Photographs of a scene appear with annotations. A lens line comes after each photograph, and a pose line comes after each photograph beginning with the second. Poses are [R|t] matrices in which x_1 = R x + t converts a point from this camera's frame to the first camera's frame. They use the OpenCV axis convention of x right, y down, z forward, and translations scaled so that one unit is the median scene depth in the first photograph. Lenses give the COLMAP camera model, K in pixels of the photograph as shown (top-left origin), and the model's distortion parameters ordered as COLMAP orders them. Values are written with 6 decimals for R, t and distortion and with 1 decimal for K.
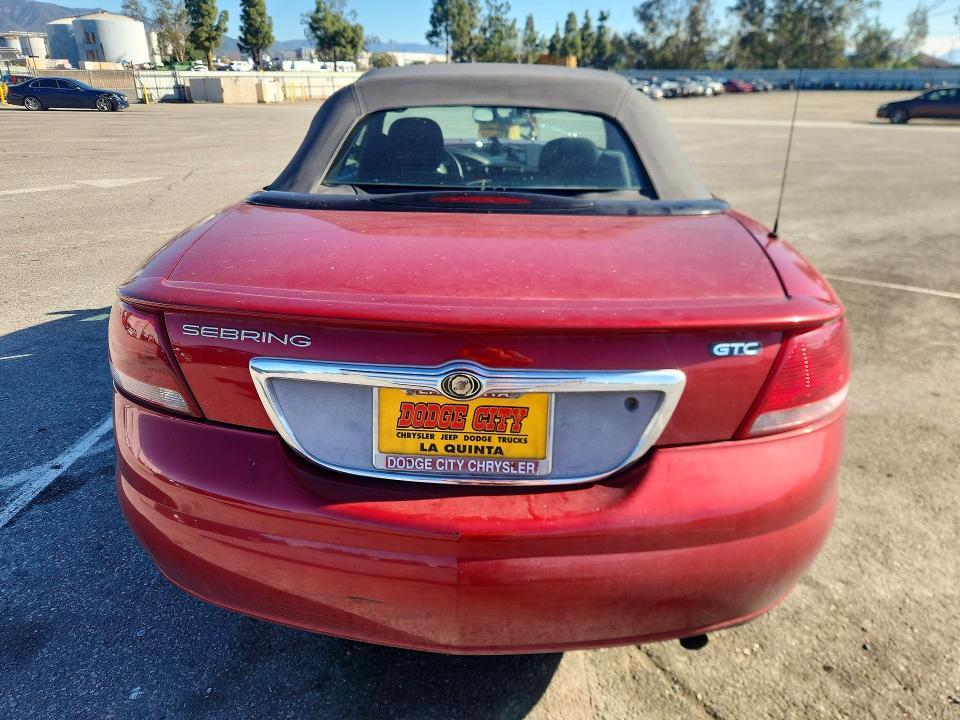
lens RADIAL K [[682.5, 0, 480.0], [0, 682.5, 360.0], [0, 0, 1]] dist [0.001862, -0.000930]
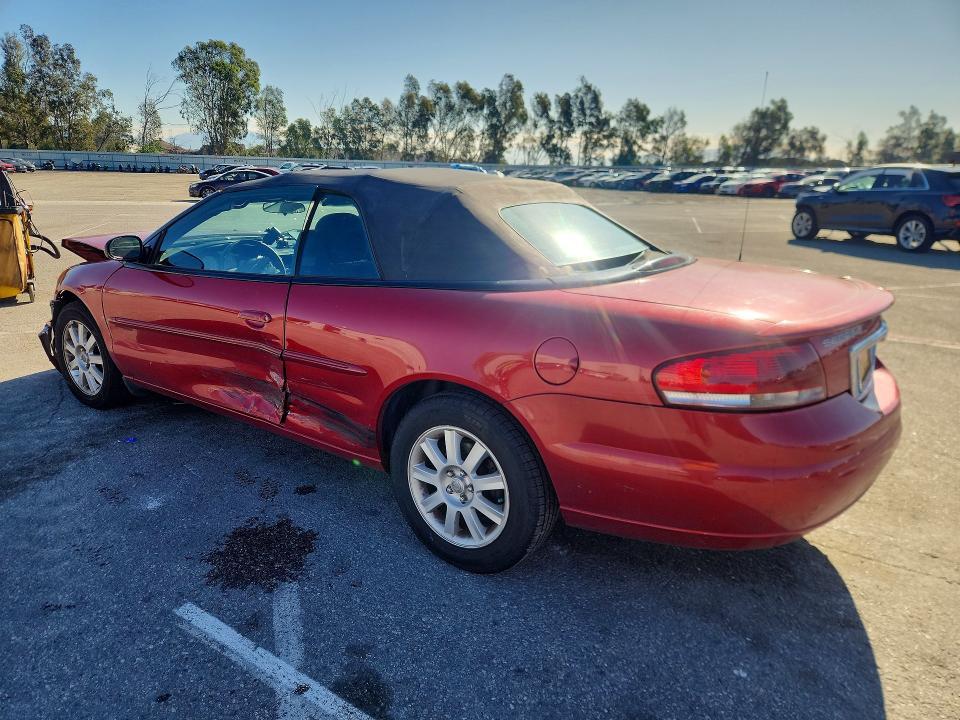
lens RADIAL K [[682.5, 0, 480.0], [0, 682.5, 360.0], [0, 0, 1]] dist [0.001862, -0.000930]
pose [[0.498422, -0.220219, 0.838498, -0.119962], [0.306742, 0.949430, 0.067019, -0.018638], [-0.810854, 0.223799, 0.540767, 0.043468]]
